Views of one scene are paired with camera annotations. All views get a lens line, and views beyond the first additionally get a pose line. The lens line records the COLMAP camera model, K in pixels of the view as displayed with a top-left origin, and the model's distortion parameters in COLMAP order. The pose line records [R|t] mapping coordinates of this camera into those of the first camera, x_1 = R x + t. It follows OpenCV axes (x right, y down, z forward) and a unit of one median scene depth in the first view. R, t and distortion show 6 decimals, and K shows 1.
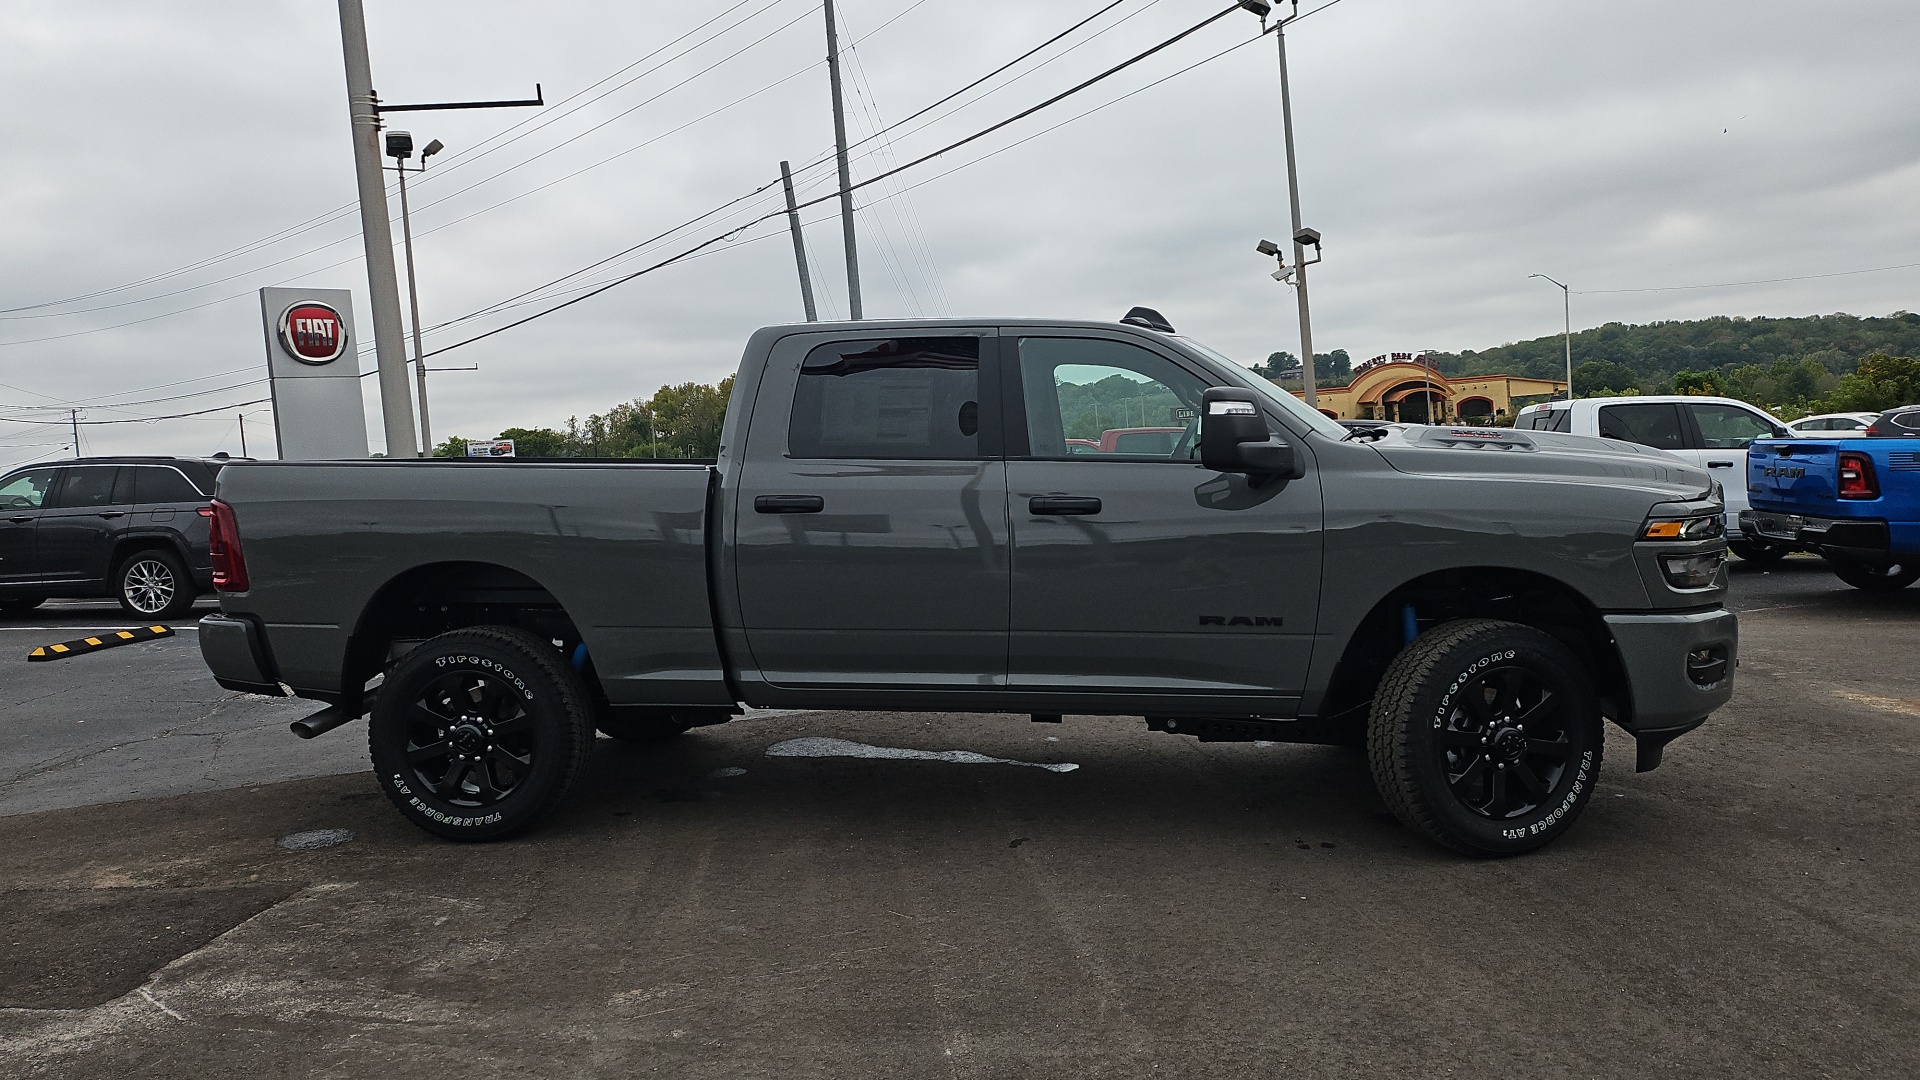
lens RADIAL K [[1344.5, 0, 992.0], [0, 1344.5, 533.4], [0, 0, 1]] dist [0.042985, -0.043421]
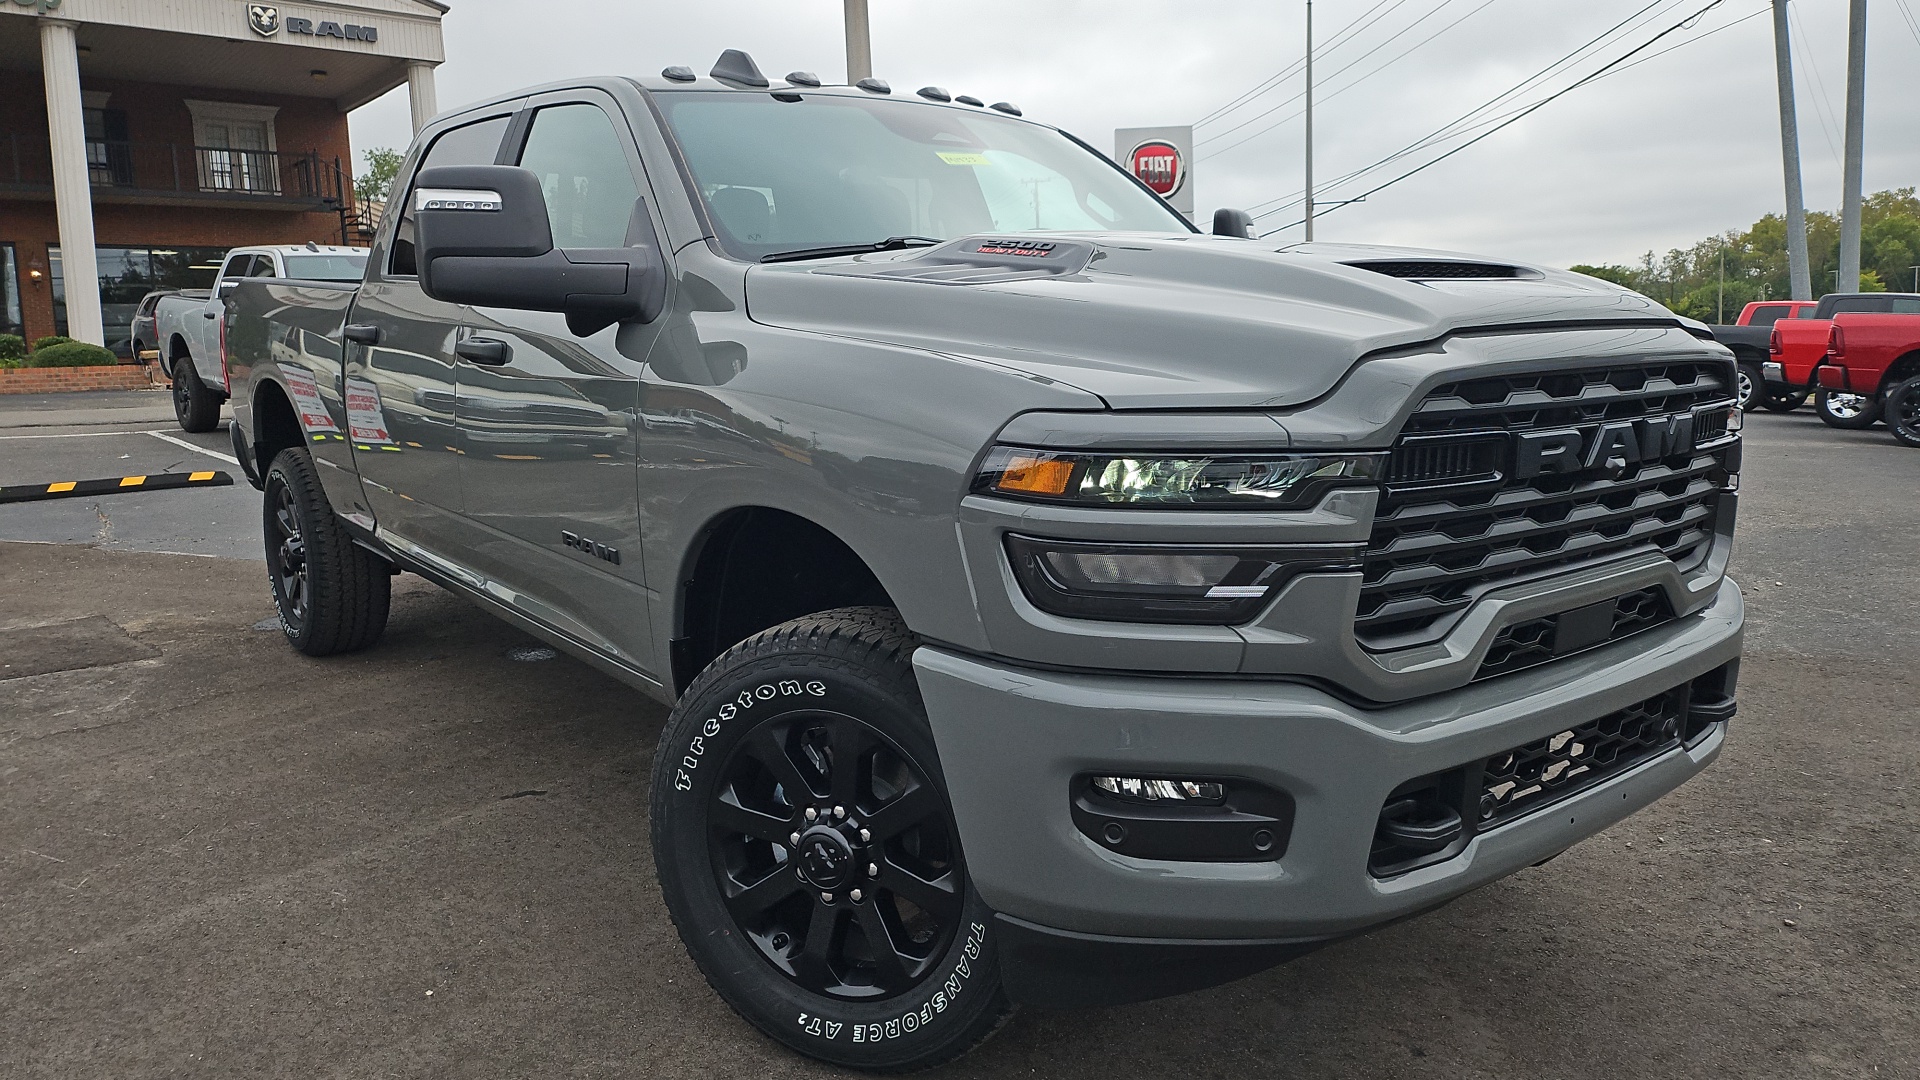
lens RADIAL K [[1344.5, 0, 971.2], [0, 1344.5, 533.1], [0, 0, 1]] dist [0.042985, -0.043421]
pose [[0.722547, 0.137930, -0.677422, 0.142900], [-0.057264, 0.988468, 0.140185, -0.007909], [0.688946, -0.062498, 0.722113, 0.128237]]
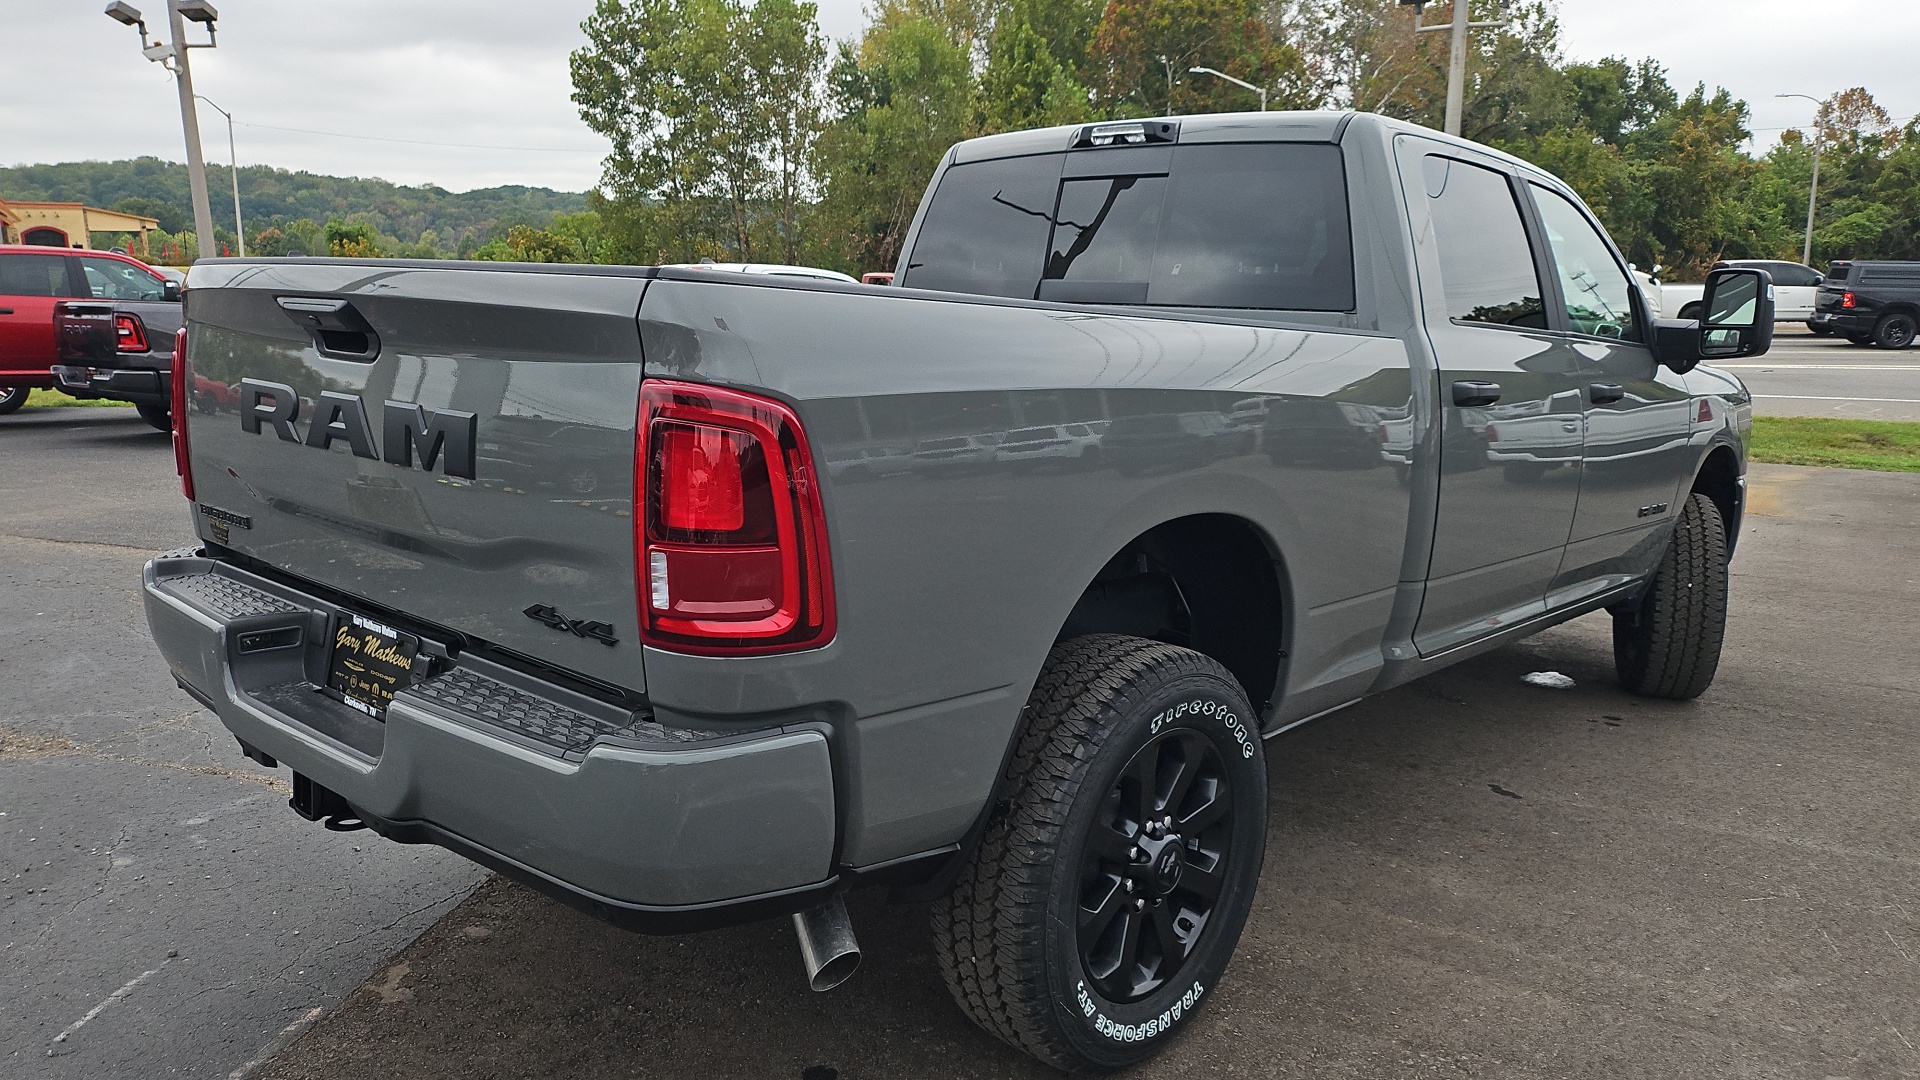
lens RADIAL K [[1344.5, 0, 979.6], [0, 1344.5, 544.1], [0, 0, 1]] dist [0.042985, -0.043421]
pose [[0.560385, -0.096709, 0.822567, -0.173389], [0.001791, 0.993299, 0.115562, -0.005147], [-0.828230, -0.063286, 0.556803, 0.164273]]
